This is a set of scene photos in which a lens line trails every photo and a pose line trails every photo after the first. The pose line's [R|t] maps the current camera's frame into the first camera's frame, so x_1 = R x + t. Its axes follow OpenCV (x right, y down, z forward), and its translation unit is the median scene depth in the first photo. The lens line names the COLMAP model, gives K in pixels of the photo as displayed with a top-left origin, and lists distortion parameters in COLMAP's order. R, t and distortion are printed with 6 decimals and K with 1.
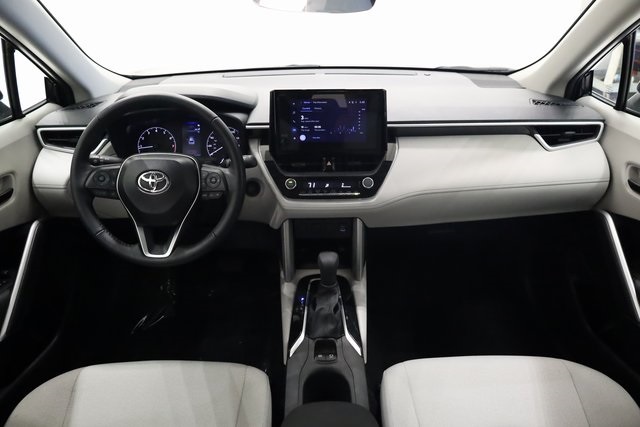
lens RADIAL K [[437.2, 0, 313.1], [0, 437.2, 209.6], [0, 0, 1]] dist [-0.014470, 0.000150]
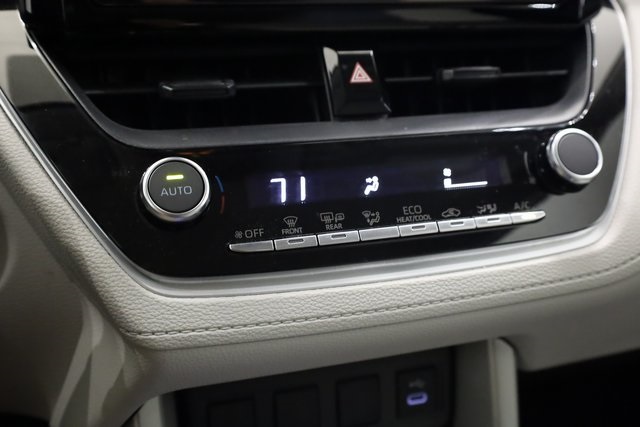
lens RADIAL K [[714.0, 0, 321.4], [0, 714.0, 210.9], [0, 0, 1]] dist [0.026443, 0.000000]
pose [[0.954462, -0.077402, 0.288116, -0.076234], [0.106048, 0.990708, -0.085158, -0.021007], [-0.278848, 0.111835, 0.953801, 0.718523]]
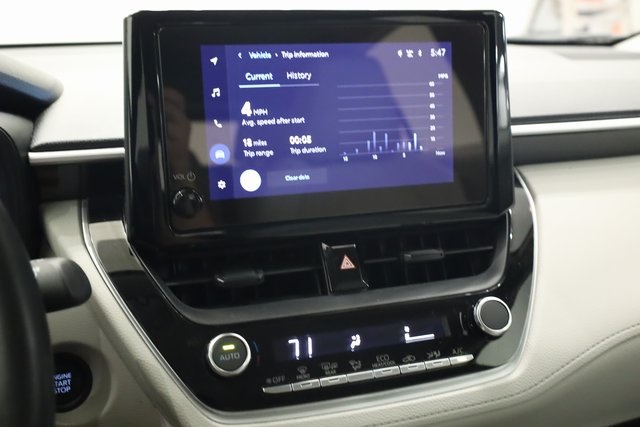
lens RADIAL K [[692.6, 0, 320.7], [0, 692.6, 214.0], [0, 0, 1]] dist [0.012454, 0.000000]
pose [[0.957130, -0.073055, 0.280296, -0.107185], [0.123688, 0.978094, -0.167433, -0.063607], [-0.261924, 0.194924, 0.945199, 0.571976]]
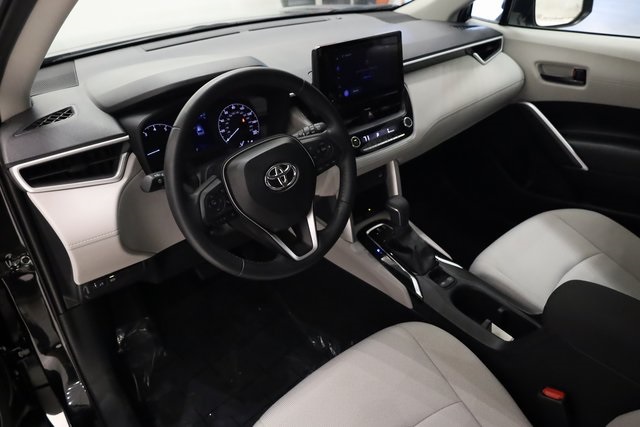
lens RADIAL K [[437.2, 0, 321.7], [0, 437.2, 210.9], [0, 0, 1]] dist [-0.014470, 0.000150]
pose [[0.764698, -0.349692, 0.541251, -0.677507], [0.295811, 0.936712, 0.187260, -0.118070], [-0.572480, 0.016910, 0.819744, 0.246518]]
